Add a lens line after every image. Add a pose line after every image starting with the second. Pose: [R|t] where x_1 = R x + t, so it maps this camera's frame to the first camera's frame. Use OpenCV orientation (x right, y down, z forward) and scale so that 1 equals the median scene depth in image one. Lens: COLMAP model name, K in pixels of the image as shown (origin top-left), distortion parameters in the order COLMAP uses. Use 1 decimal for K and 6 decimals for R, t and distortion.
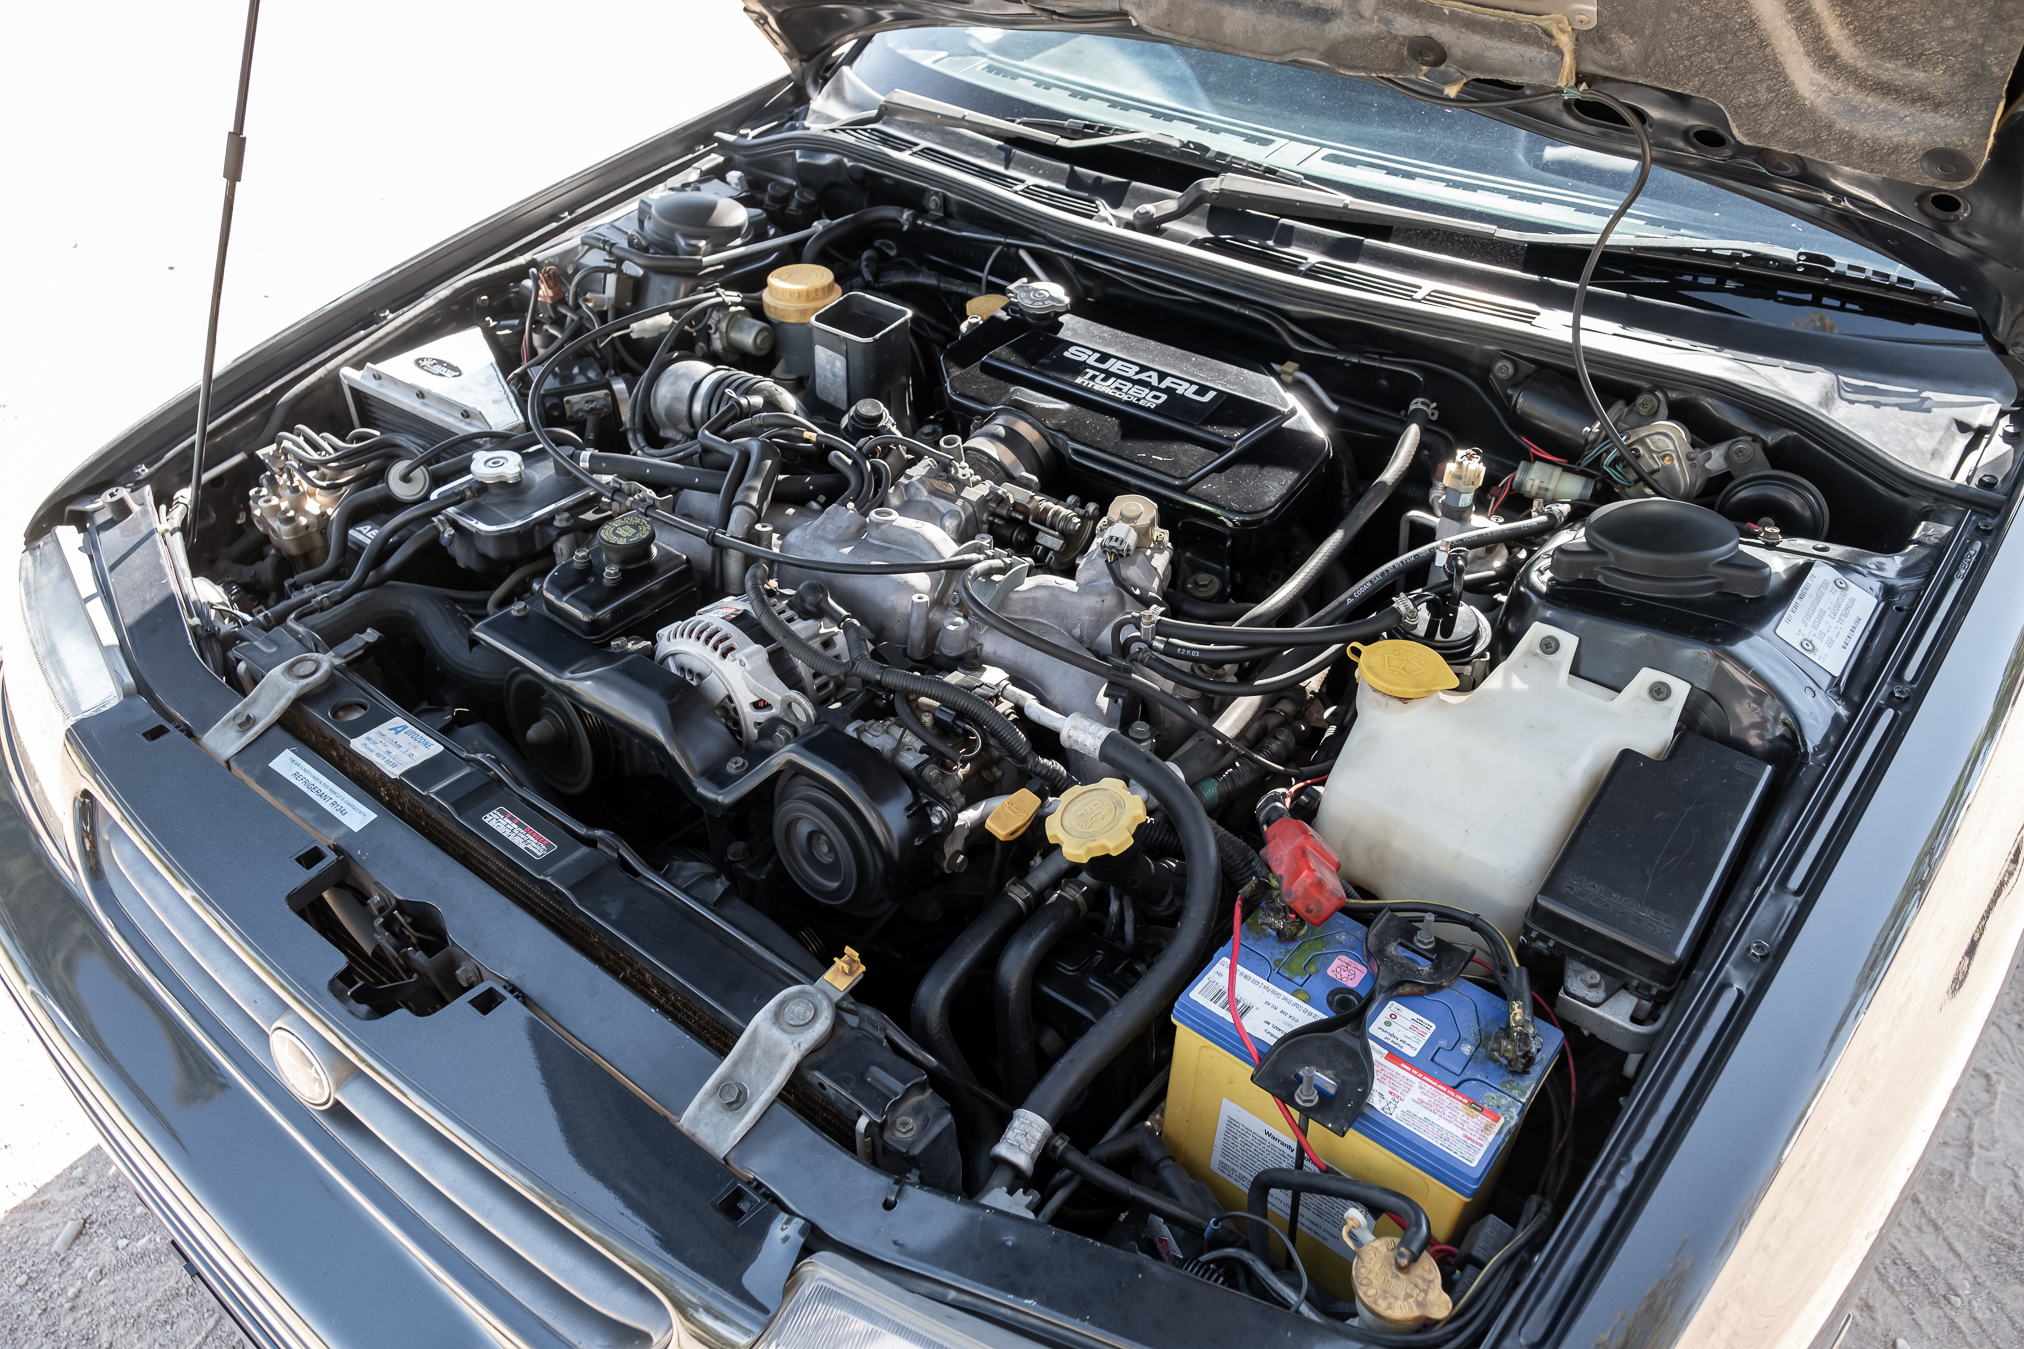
lens RADIAL K [[1333.8, 0, 1012.0], [0, 1333.8, 674.5], [0, 0, 1]] dist [-0.007930, -0.006140]
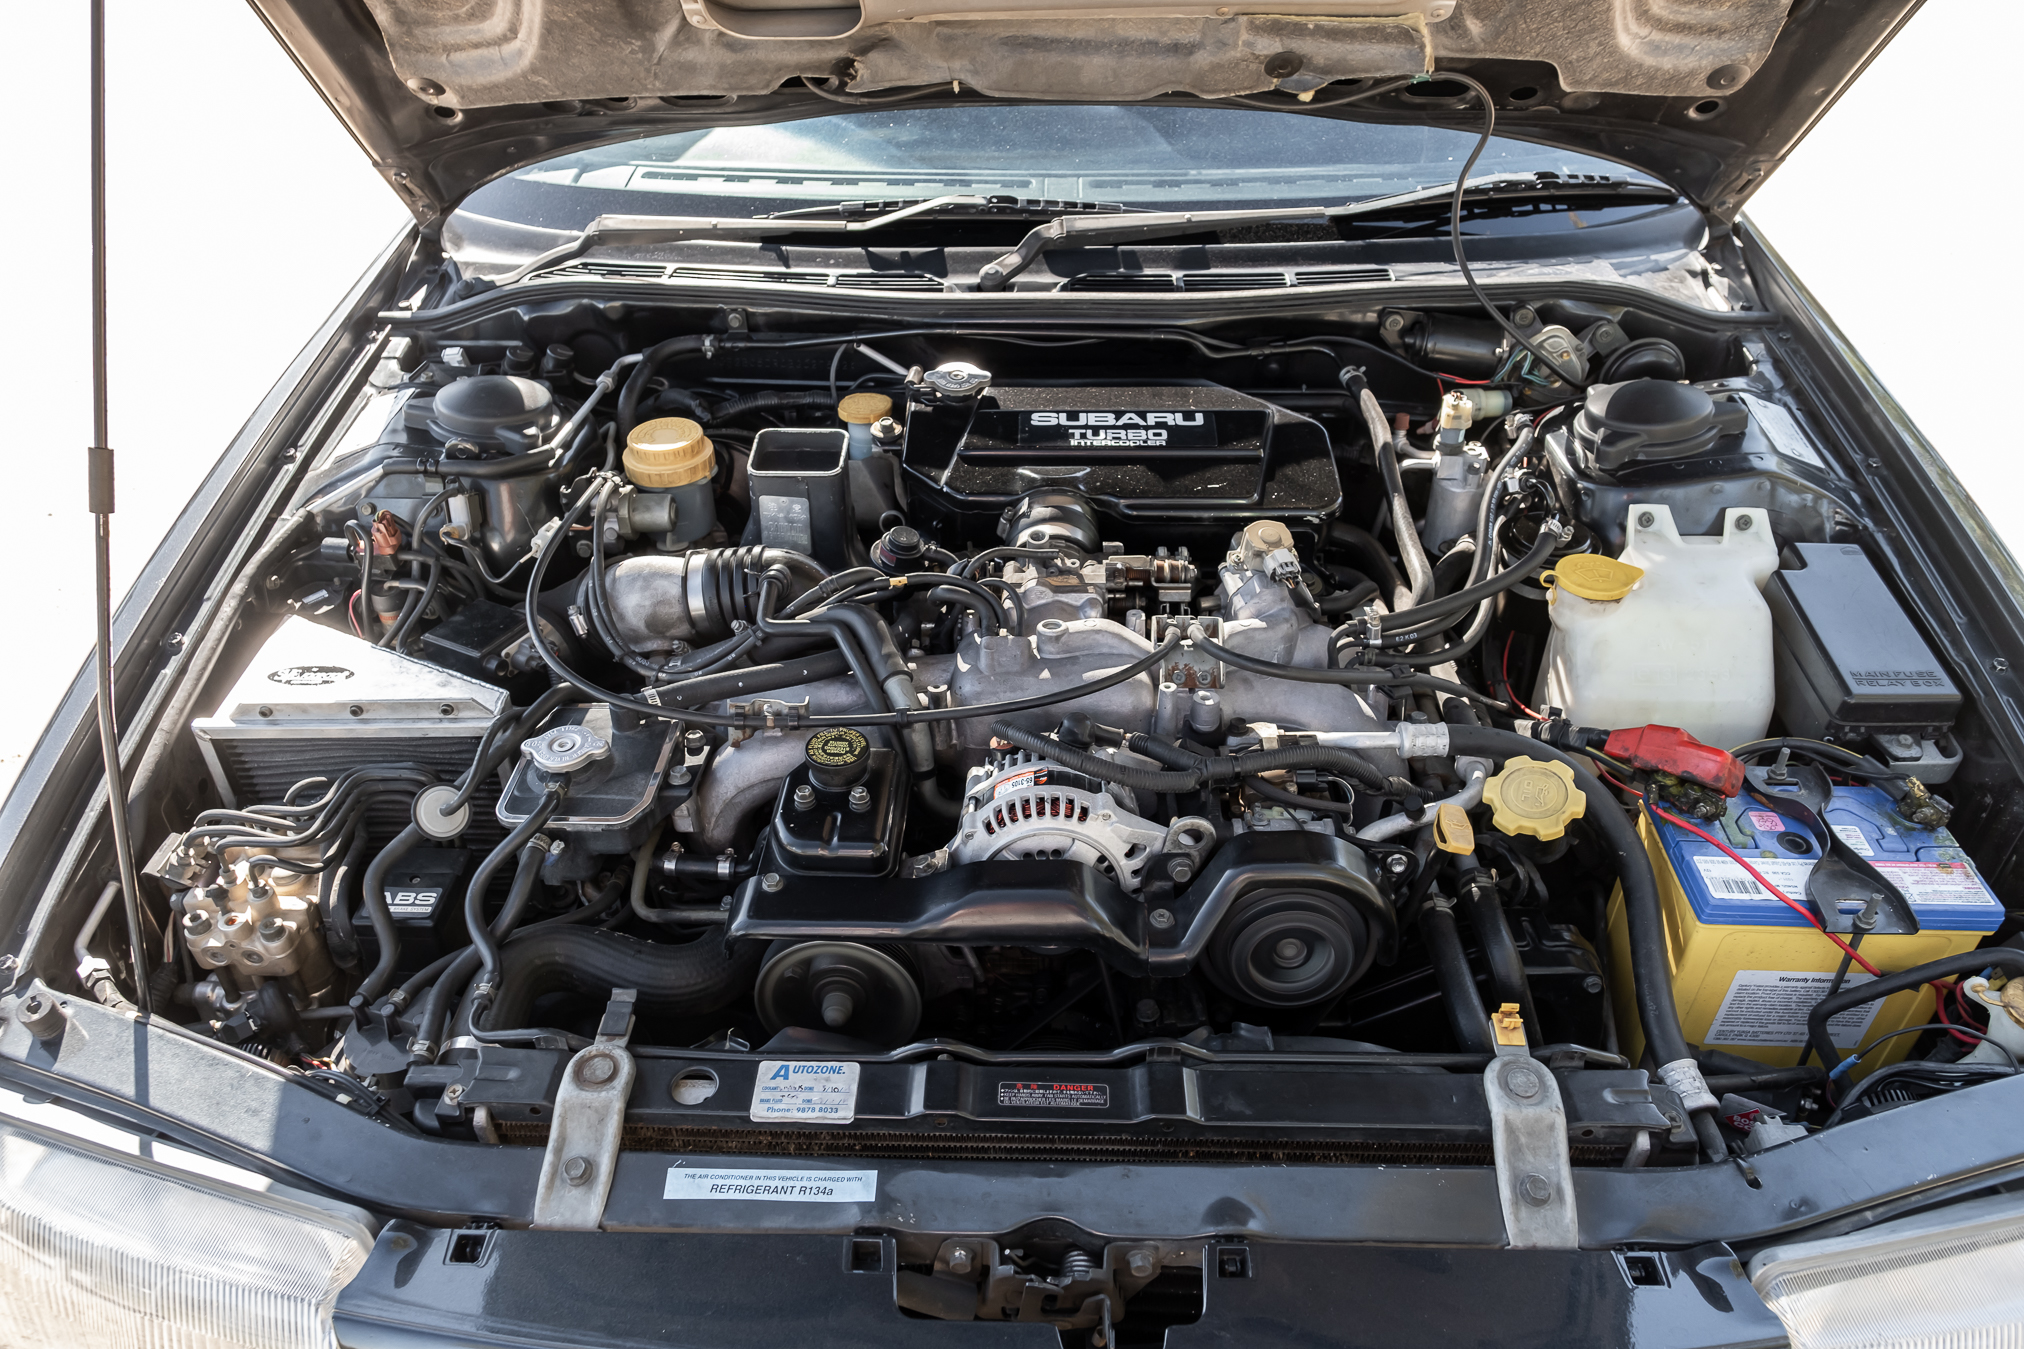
lens RADIAL K [[1333.8, 0, 1012.0], [0, 1333.8, 674.5], [0, 0, 1]] dist [-0.007930, -0.006140]
pose [[0.815695, -0.365002, 0.448794, -0.510889], [0.378517, 0.923443, 0.063067, -0.146304], [-0.437455, 0.118432, 0.891407, 0.164307]]
